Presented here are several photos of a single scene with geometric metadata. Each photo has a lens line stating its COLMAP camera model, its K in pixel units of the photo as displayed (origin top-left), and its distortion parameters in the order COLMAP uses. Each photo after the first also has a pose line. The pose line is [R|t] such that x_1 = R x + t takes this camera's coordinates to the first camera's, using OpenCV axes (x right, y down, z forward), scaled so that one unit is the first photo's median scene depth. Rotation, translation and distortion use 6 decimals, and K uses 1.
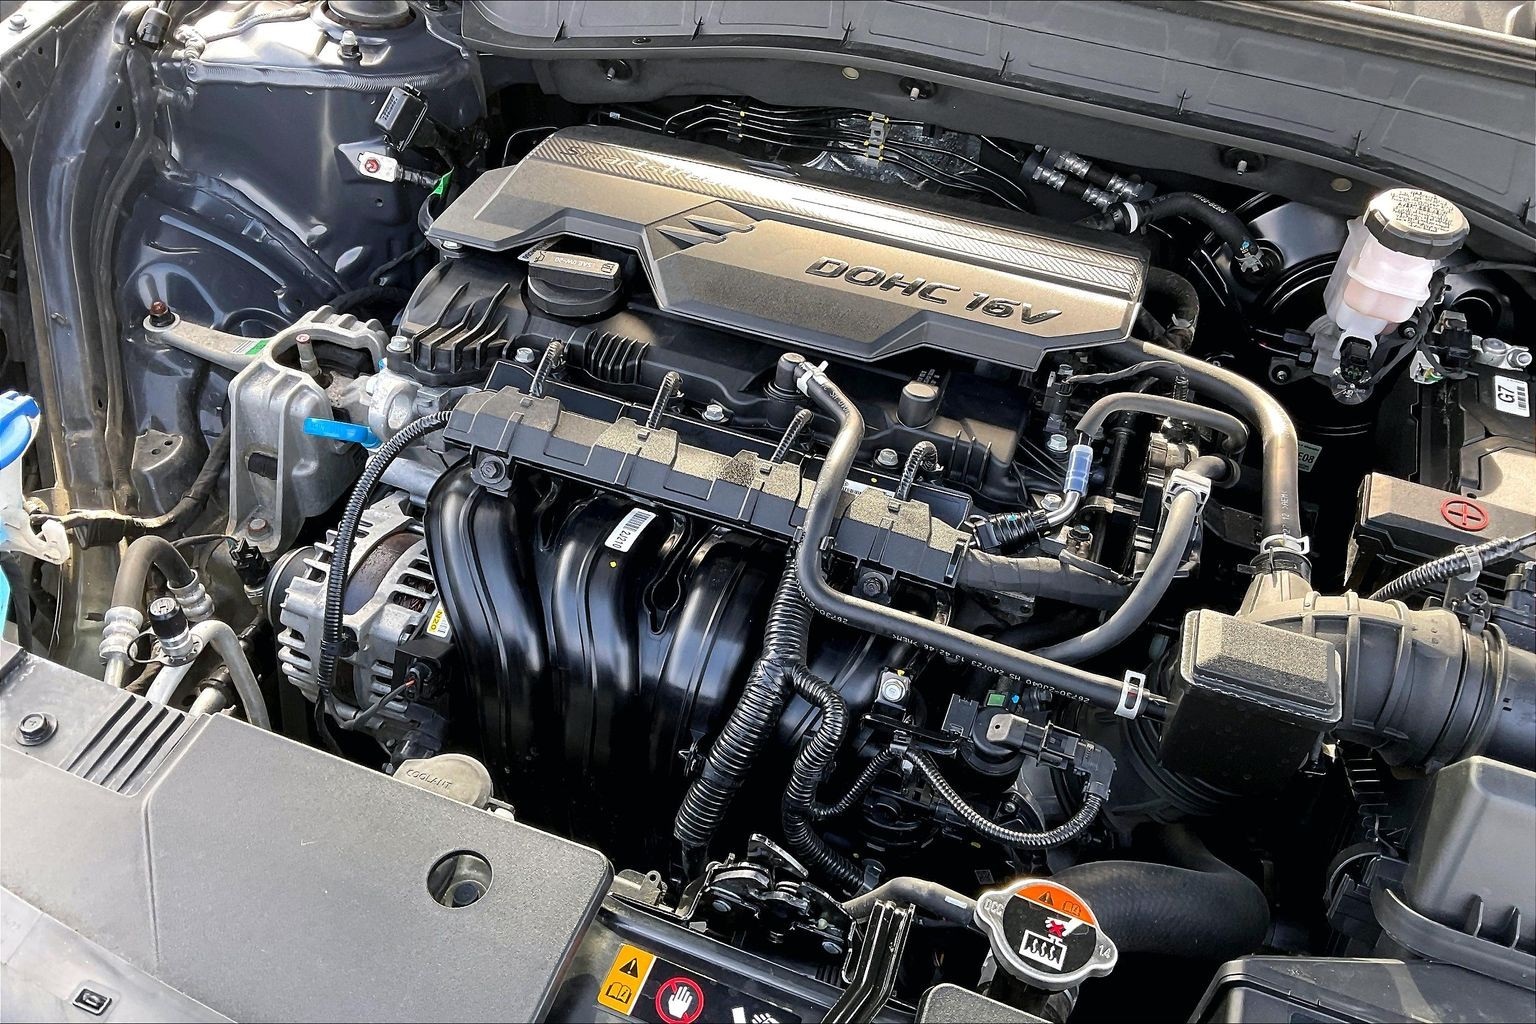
lens RADIAL K [[1265.7, 0, 765.3], [0, 1265.7, 509.8], [0, 0, 1]] dist [0.131122, -0.291916]
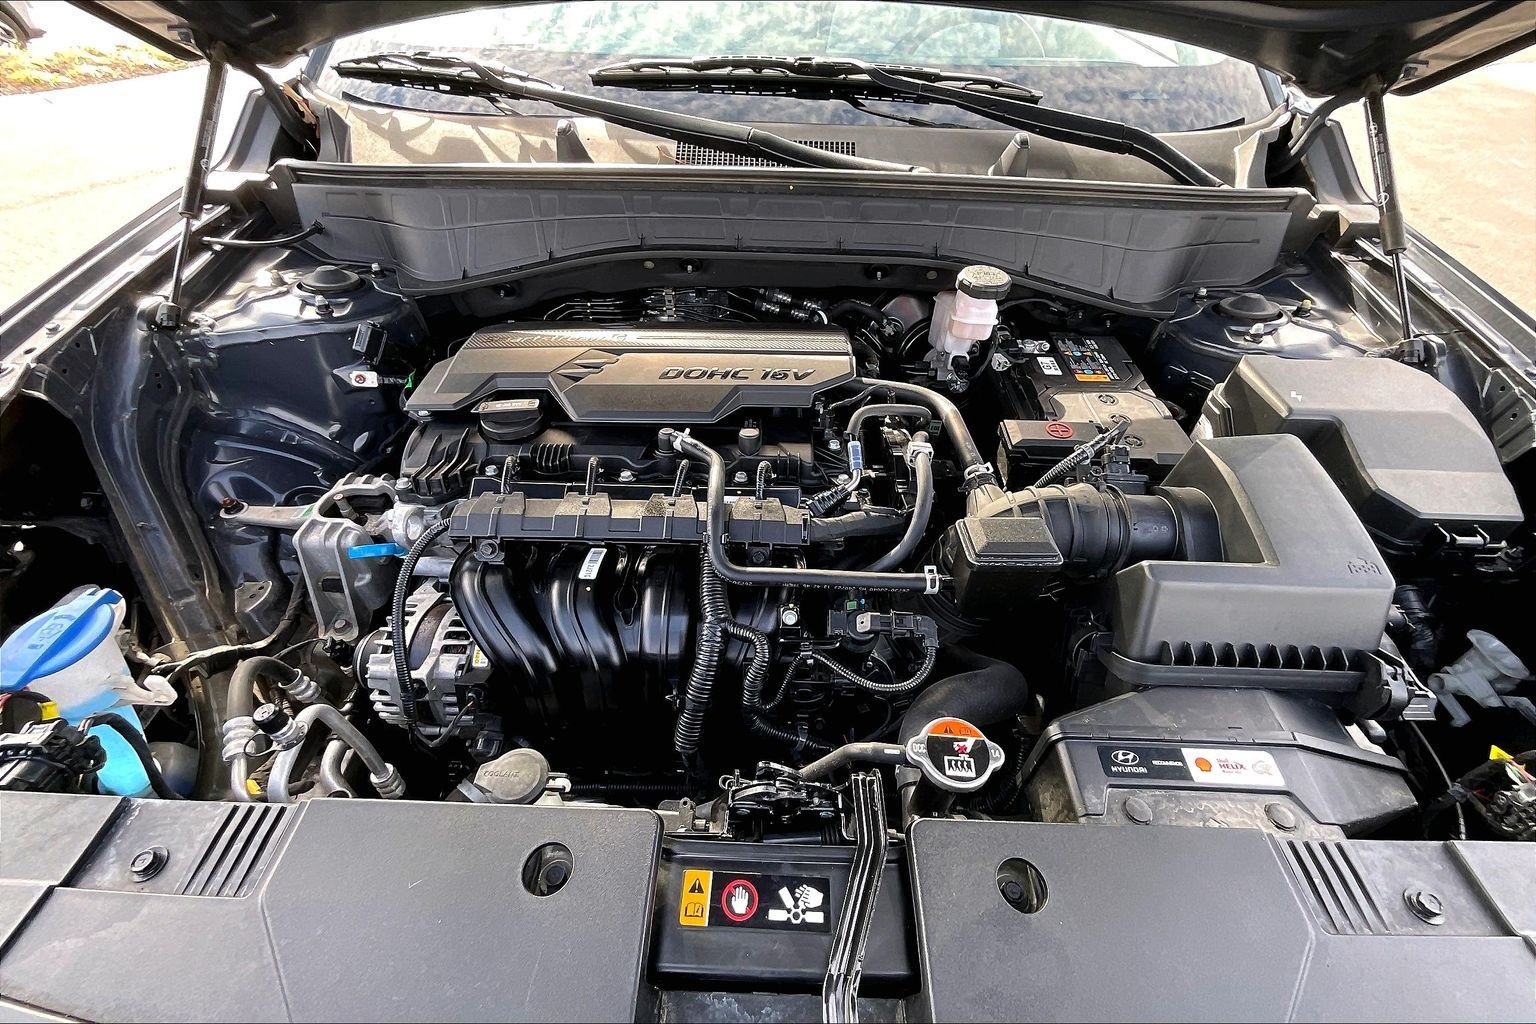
lens RADIAL K [[623.0, 0, 768.0], [0, 623.0, 512.0], [0, 0, 1]] dist [-0.002766, 0.003653]
pose [[0.946104, -0.251887, 0.203570, -0.041810], [0.251779, 0.967412, 0.026866, -0.010680], [-0.203703, 0.025837, 0.978692, 0.211805]]
